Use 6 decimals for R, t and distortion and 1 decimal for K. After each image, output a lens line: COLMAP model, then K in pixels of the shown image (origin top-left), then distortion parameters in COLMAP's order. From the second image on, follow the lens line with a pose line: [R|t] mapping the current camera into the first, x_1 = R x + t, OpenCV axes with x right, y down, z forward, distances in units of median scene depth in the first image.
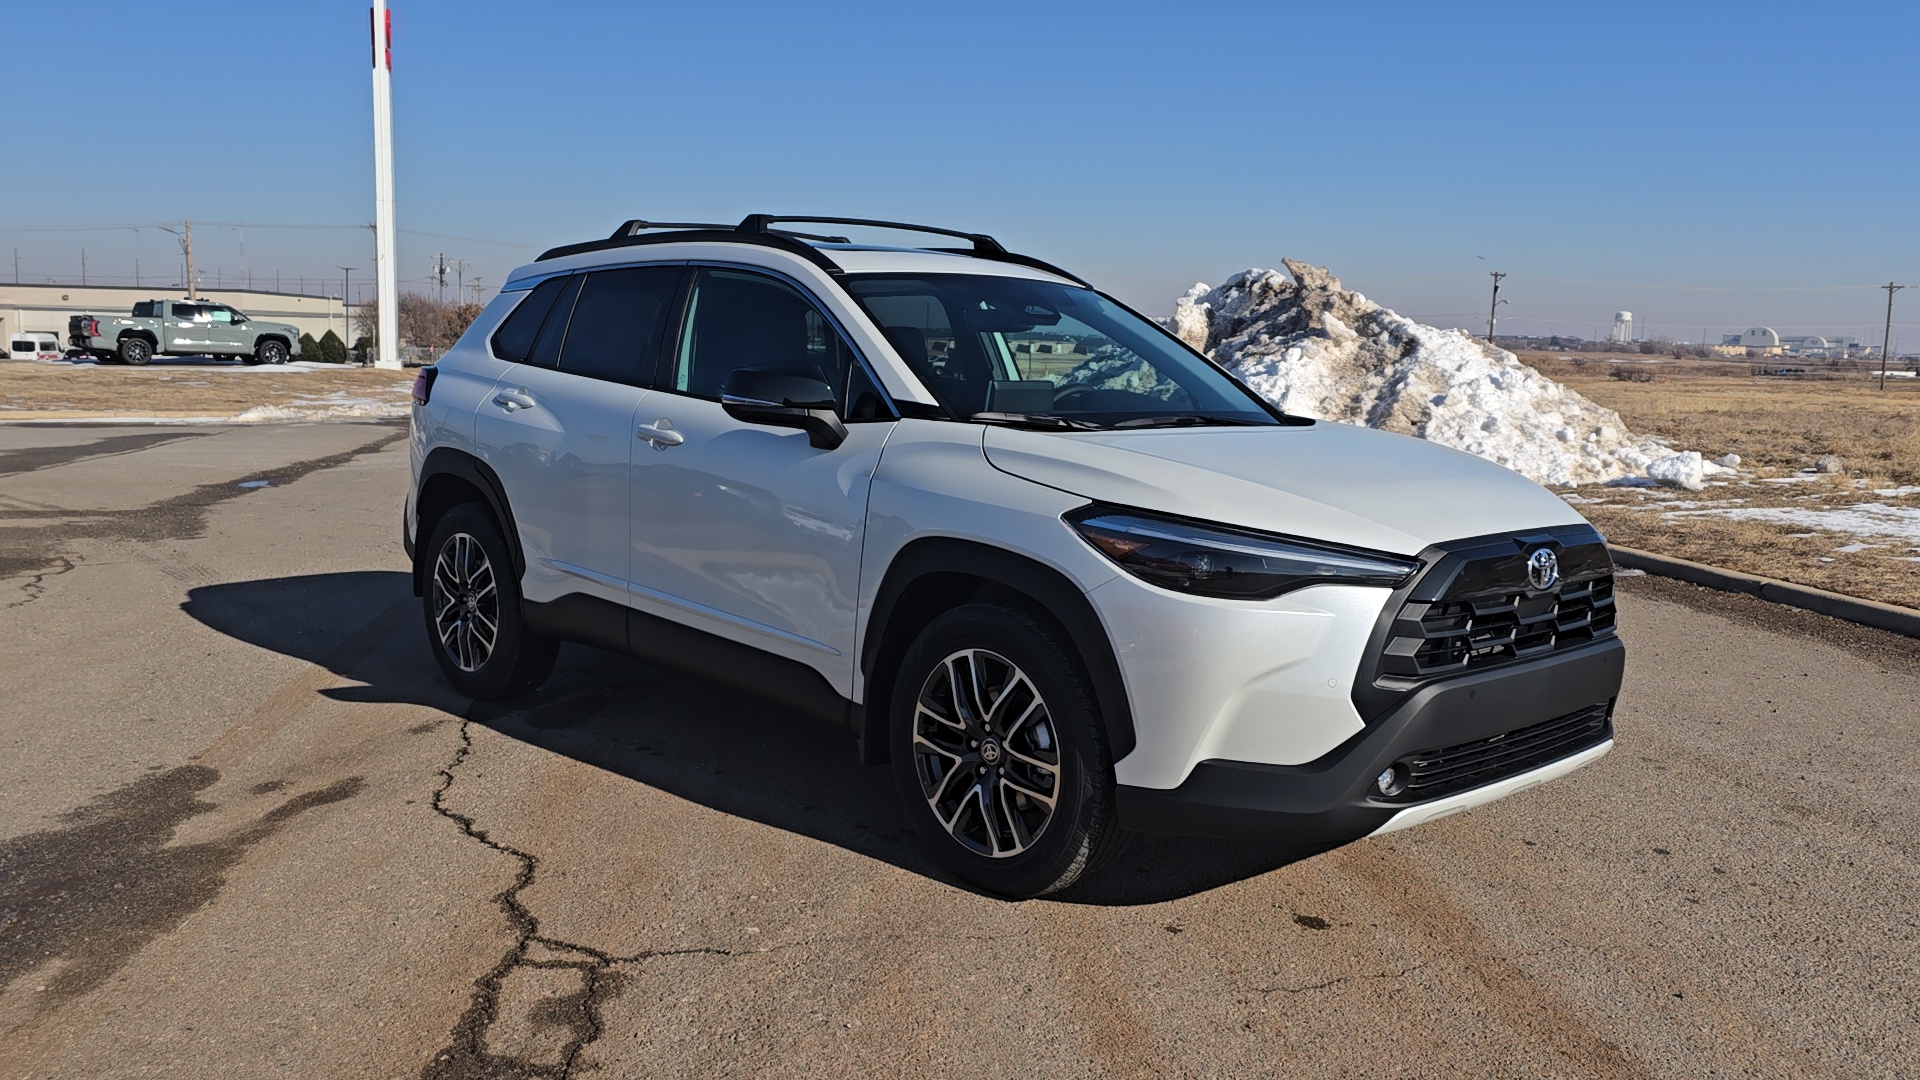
lens RADIAL K [[1599.4, 0, 985.1], [0, 1599.4, 480.5], [0, 0, 1]] dist [-0.007153, 0.032841]
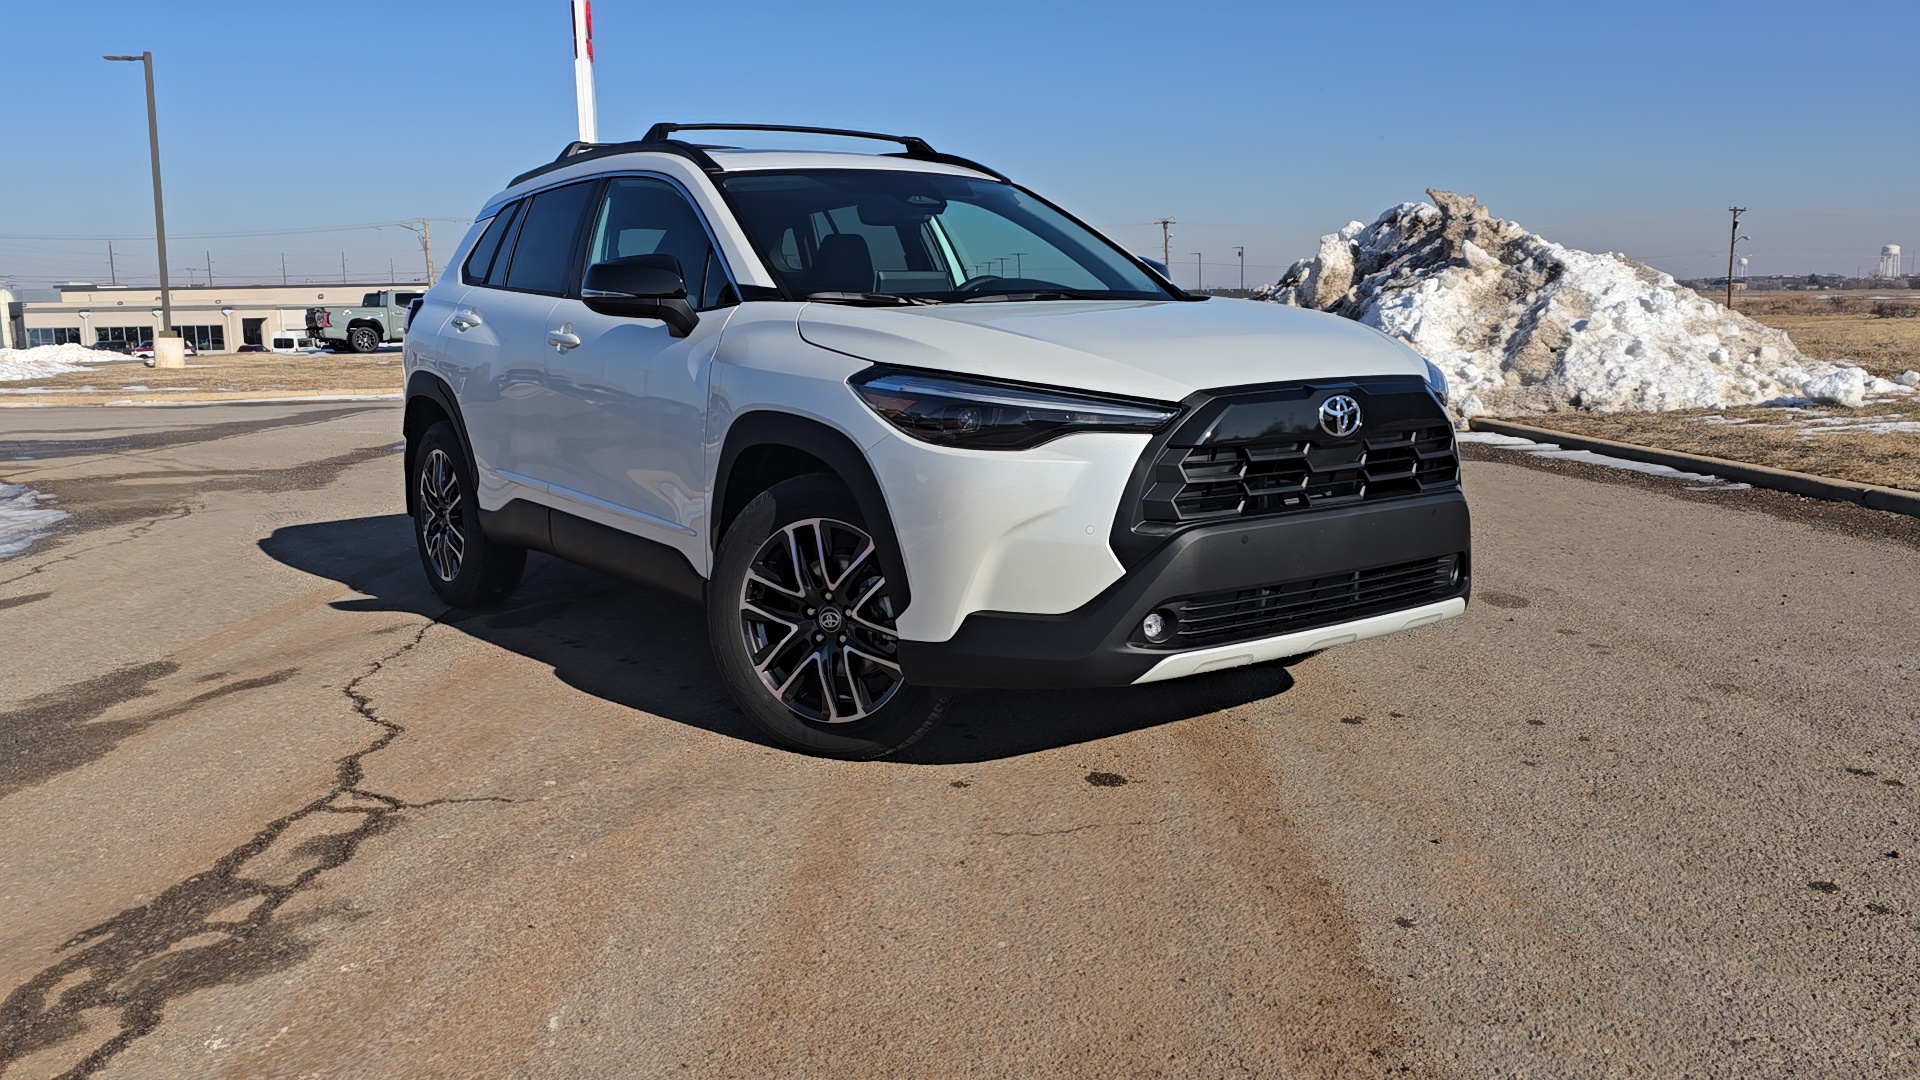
lens RADIAL K [[1599.4, 0, 1019.8], [0, 1599.4, 489.1], [0, 0, 1]] dist [-0.007153, 0.032841]
pose [[0.992757, -0.027674, -0.116912, 0.182906], [0.030703, 0.999236, 0.024186, 0.047361], [0.116154, -0.027601, 0.992848, -0.000171]]
